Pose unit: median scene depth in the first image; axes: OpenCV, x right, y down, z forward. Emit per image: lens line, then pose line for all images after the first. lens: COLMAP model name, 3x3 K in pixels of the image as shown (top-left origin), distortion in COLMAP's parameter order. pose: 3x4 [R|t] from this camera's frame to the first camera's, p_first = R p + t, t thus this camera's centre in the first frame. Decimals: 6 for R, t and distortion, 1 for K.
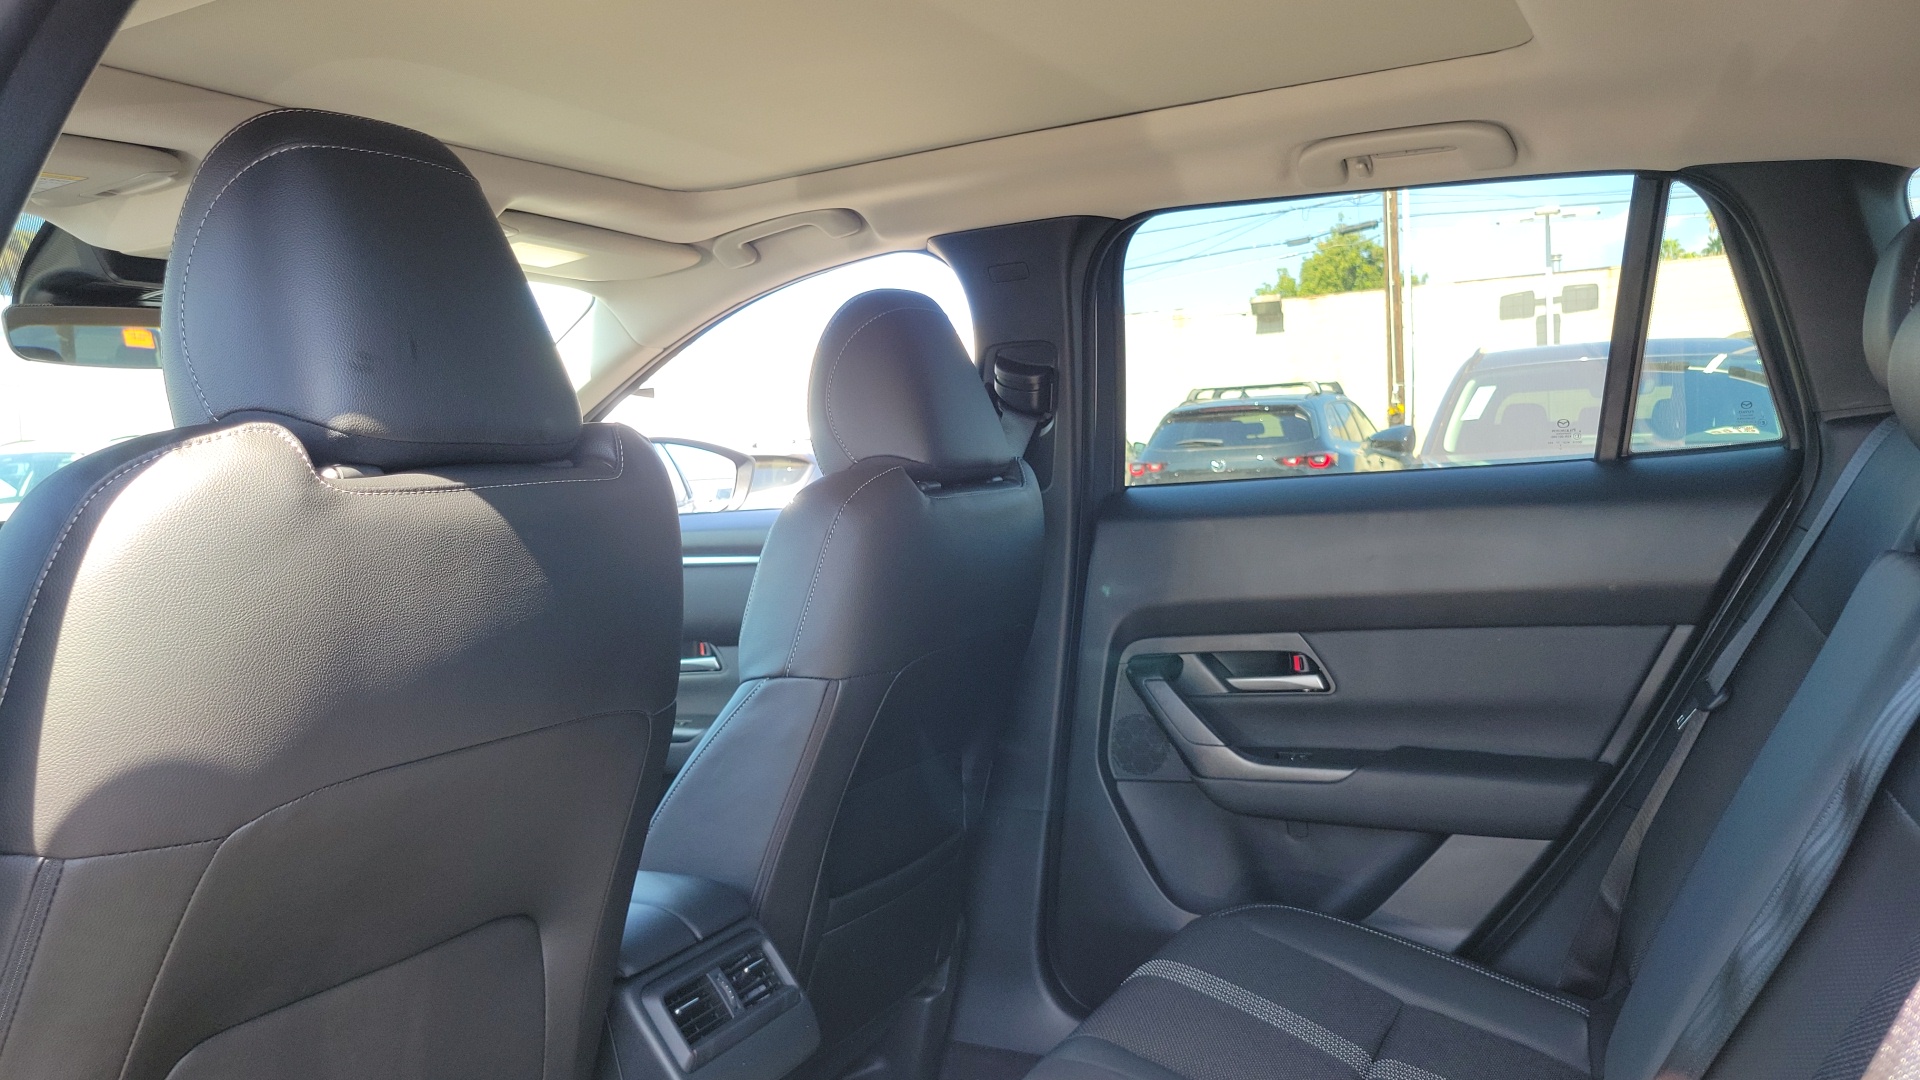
lens RADIAL K [[1443.0, 0, 951.4], [0, 1443.0, 536.1], [0, 0, 1]] dist [0.024518, -0.026220]
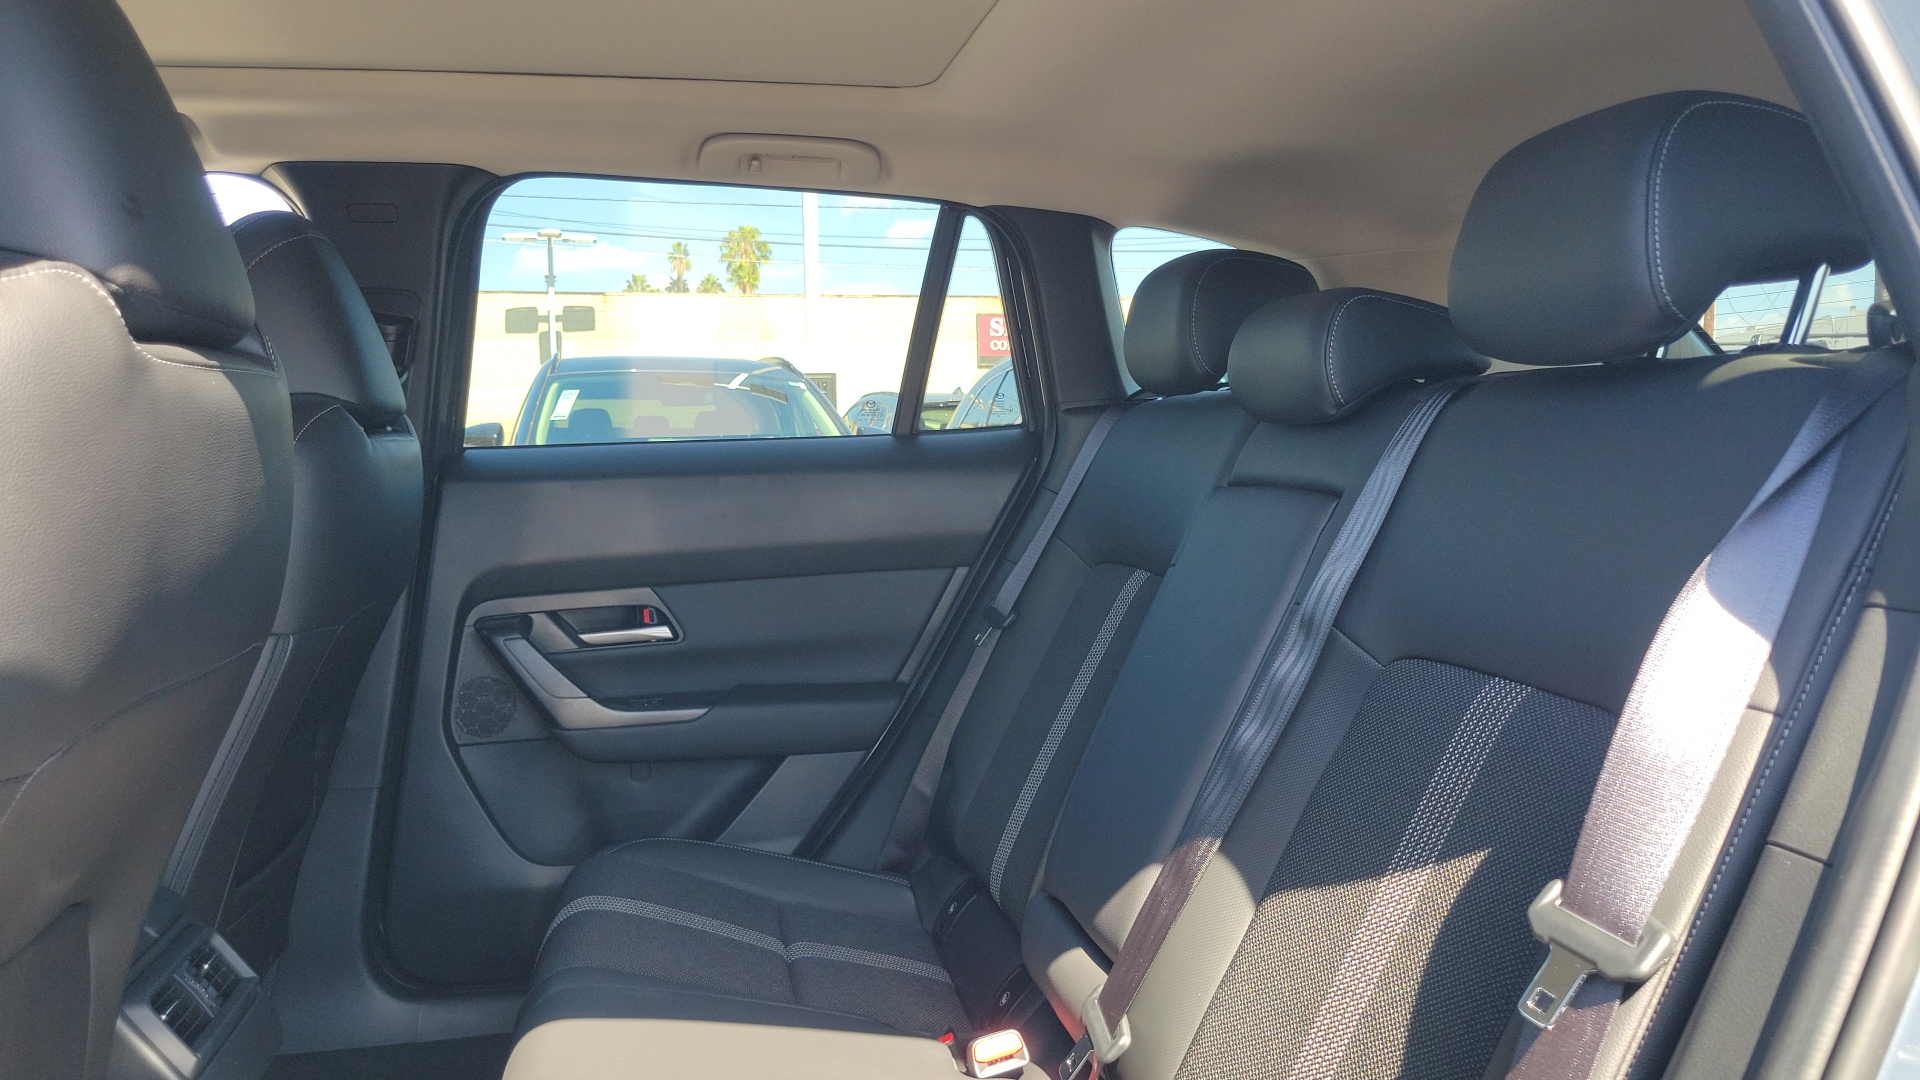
lens RADIAL K [[1443.0, 0, 942.3], [0, 1443.0, 551.9], [0, 0, 1]] dist [0.024518, -0.026220]
pose [[0.774247, -0.008595, 0.632825, -0.270725], [0.007317, 0.999963, 0.004629, 0.037243], [-0.632841, 0.001046, 0.774281, 0.029095]]
